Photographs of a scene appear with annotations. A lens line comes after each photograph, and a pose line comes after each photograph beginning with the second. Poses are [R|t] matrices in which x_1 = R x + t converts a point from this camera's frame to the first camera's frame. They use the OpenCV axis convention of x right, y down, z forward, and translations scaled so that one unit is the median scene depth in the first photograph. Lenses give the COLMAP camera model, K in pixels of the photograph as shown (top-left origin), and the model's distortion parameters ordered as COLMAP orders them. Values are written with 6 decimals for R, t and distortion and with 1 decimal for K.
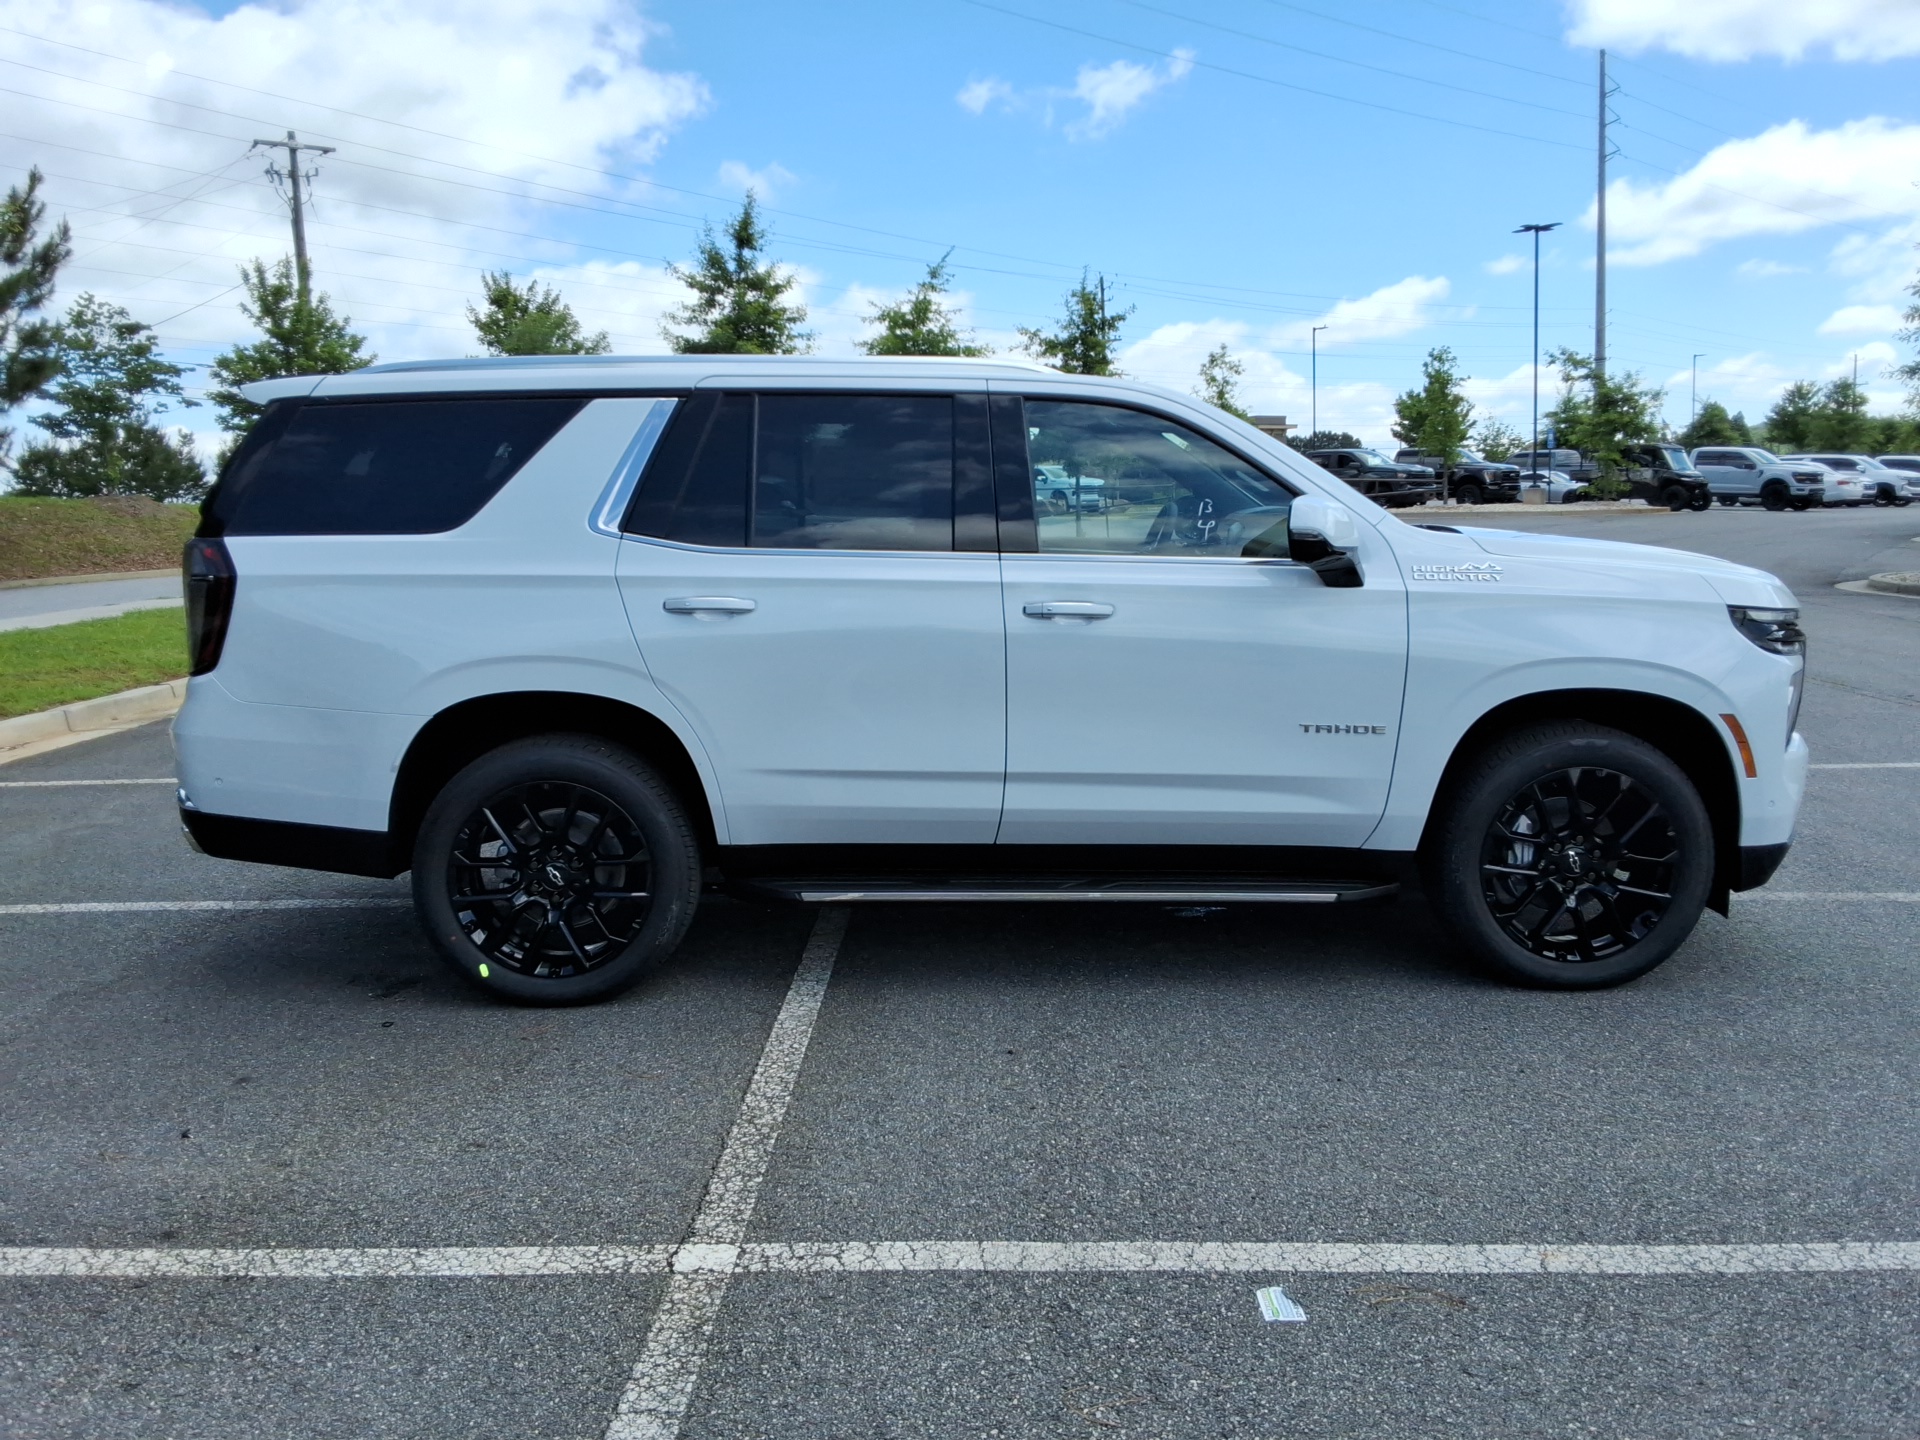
lens RADIAL K [[1551.8, 0, 977.1], [0, 1551.8, 713.9], [0, 0, 1]] dist [0.104149, -0.157539]
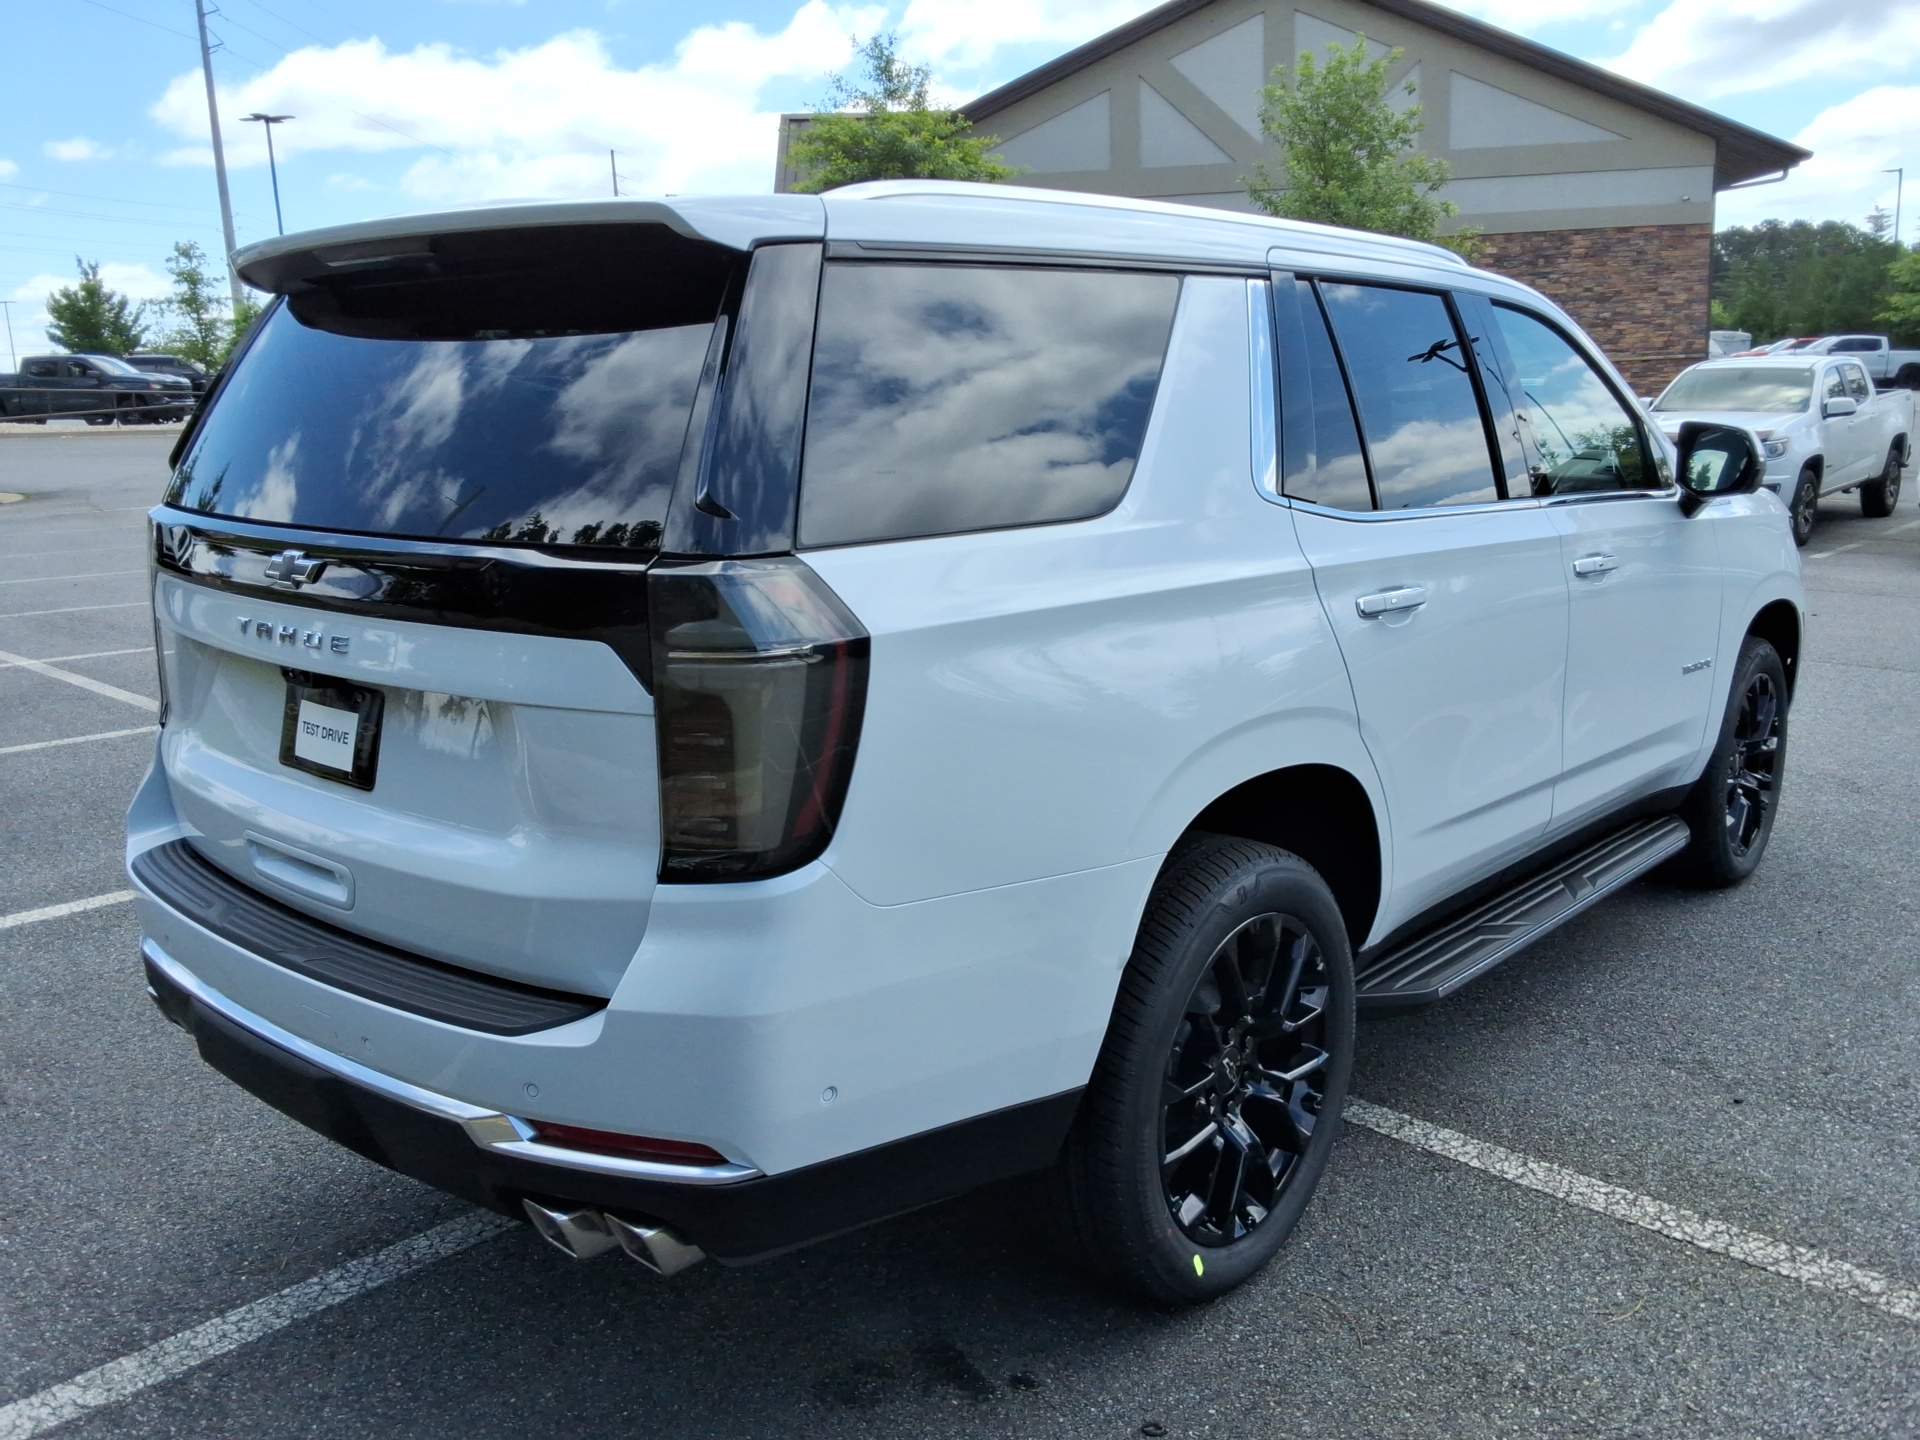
lens RADIAL K [[1551.8, 0, 989.2], [0, 1551.8, 698.6], [0, 0, 1]] dist [0.104149, -0.157539]
pose [[0.670770, -0.140815, 0.728175, -0.105805], [0.108626, 0.989876, 0.091361, -0.014717], [-0.733667, 0.017817, 0.679275, 0.091580]]
